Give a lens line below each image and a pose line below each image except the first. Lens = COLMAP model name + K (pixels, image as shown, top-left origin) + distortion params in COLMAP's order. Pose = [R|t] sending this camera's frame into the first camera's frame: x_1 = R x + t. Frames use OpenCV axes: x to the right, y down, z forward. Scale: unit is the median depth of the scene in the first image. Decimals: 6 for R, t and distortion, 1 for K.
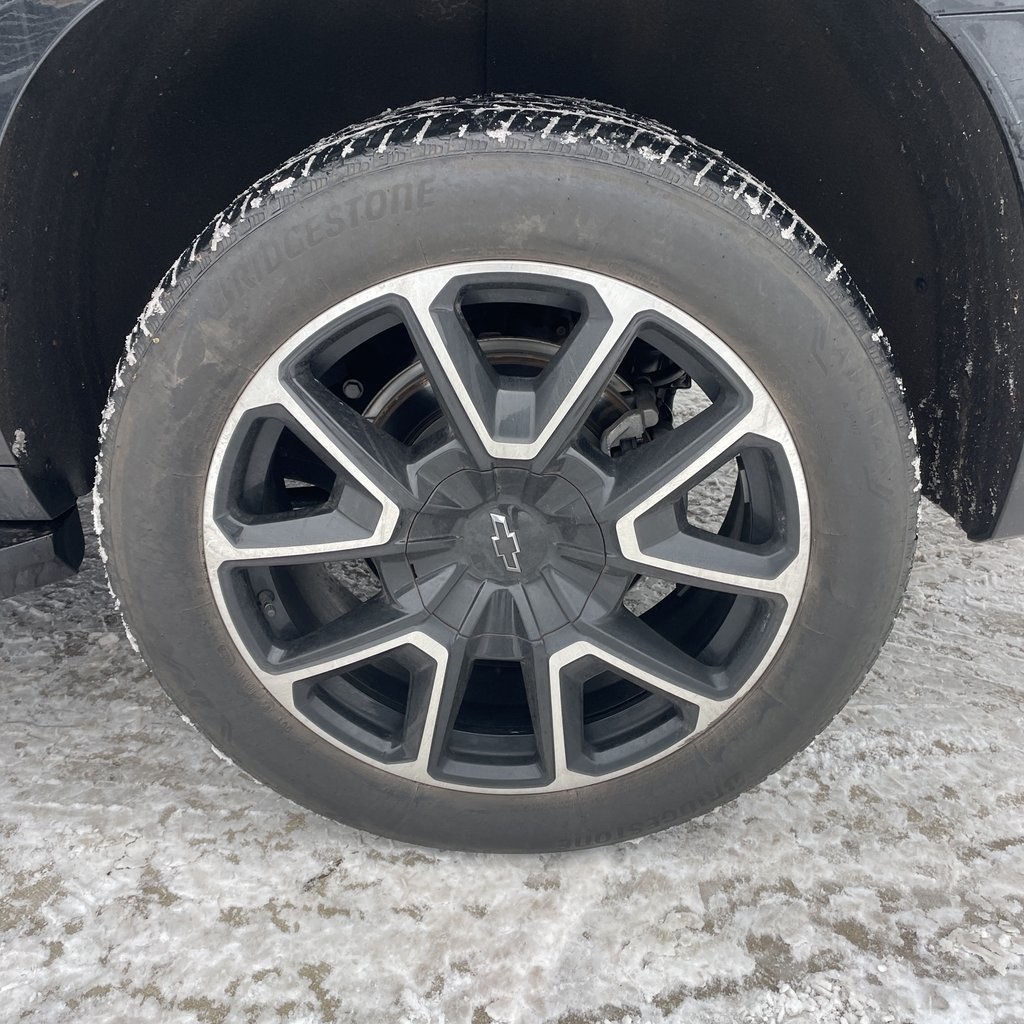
lens RADIAL K [[1033.3, 0, 511.1], [0, 1033.3, 505.0], [0, 0, 1]] dist [0.046550, 0.000000]
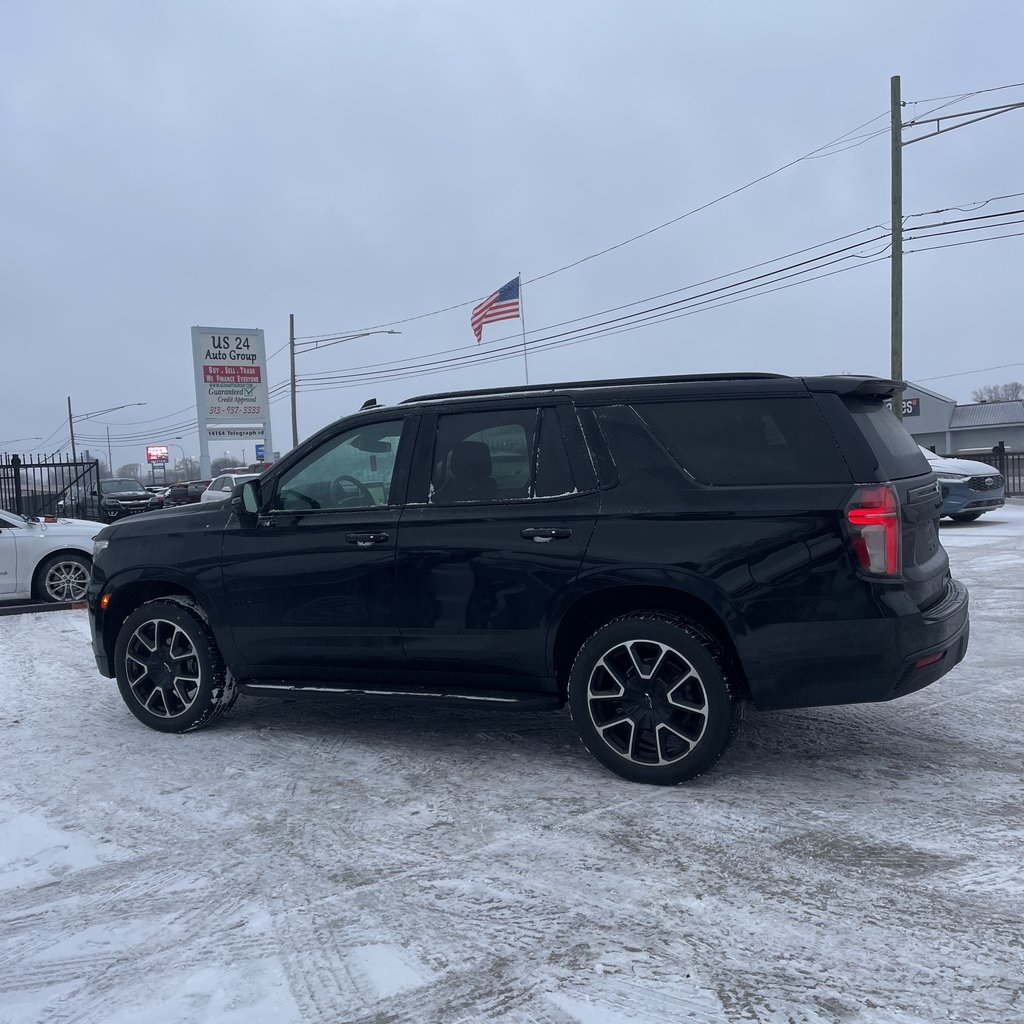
lens RADIAL K [[1033.3, 0, 518.9], [0, 1033.3, 520.1], [0, 0, 1]] dist [0.046550, 0.000000]
pose [[0.899302, -0.018916, -0.436918, 1.561002], [-0.150980, 0.924210, -0.350772, 1.033919], [0.410439, 0.381416, 0.828288, -3.491028]]
